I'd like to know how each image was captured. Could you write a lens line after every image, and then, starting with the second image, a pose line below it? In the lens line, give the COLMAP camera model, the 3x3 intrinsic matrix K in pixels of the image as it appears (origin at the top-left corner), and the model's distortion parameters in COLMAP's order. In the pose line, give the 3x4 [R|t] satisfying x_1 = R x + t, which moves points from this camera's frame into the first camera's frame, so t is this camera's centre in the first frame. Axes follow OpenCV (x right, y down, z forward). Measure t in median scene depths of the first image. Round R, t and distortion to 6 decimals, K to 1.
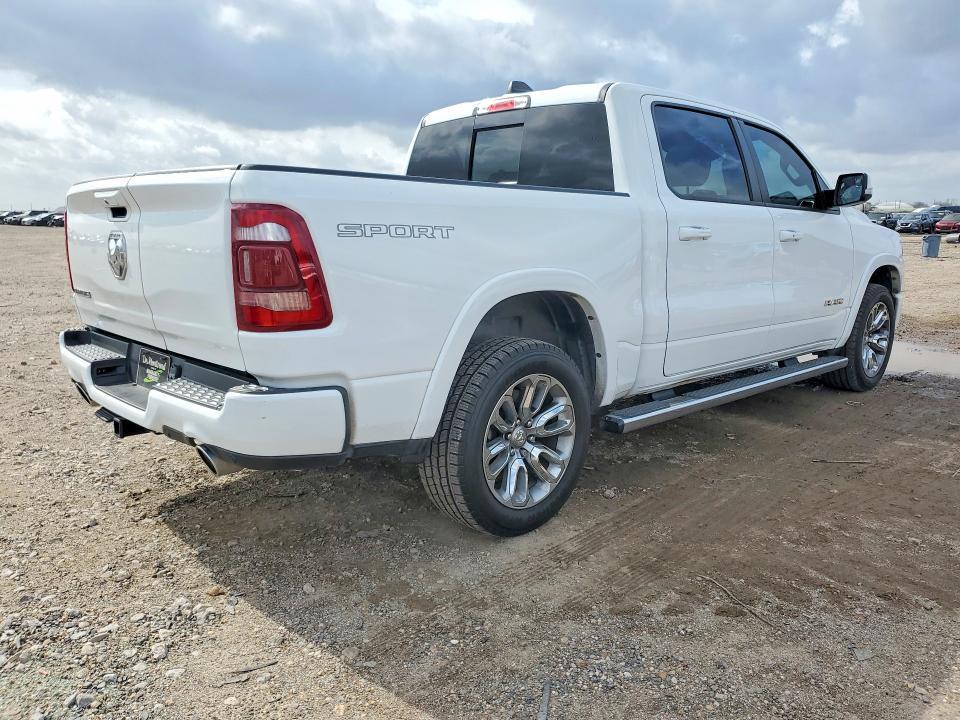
lens RADIAL K [[742.6, 0, 482.5], [0, 742.6, 363.8], [0, 0, 1]] dist [0.028704, -0.010765]
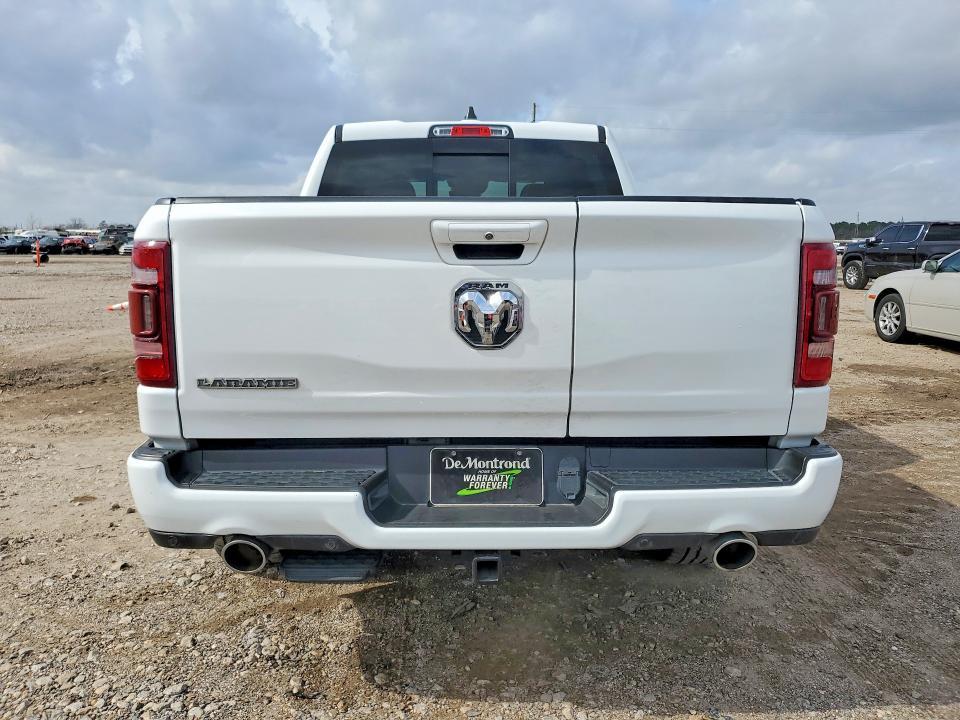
lens RADIAL K [[742.6, 0, 481.8], [0, 742.6, 355.3], [0, 0, 1]] dist [0.028704, -0.010765]
pose [[0.674371, -0.105671, 0.730792, -0.971748], [0.135243, 0.990641, 0.018443, -0.118904], [-0.725901, 0.086397, 0.682351, 0.538024]]
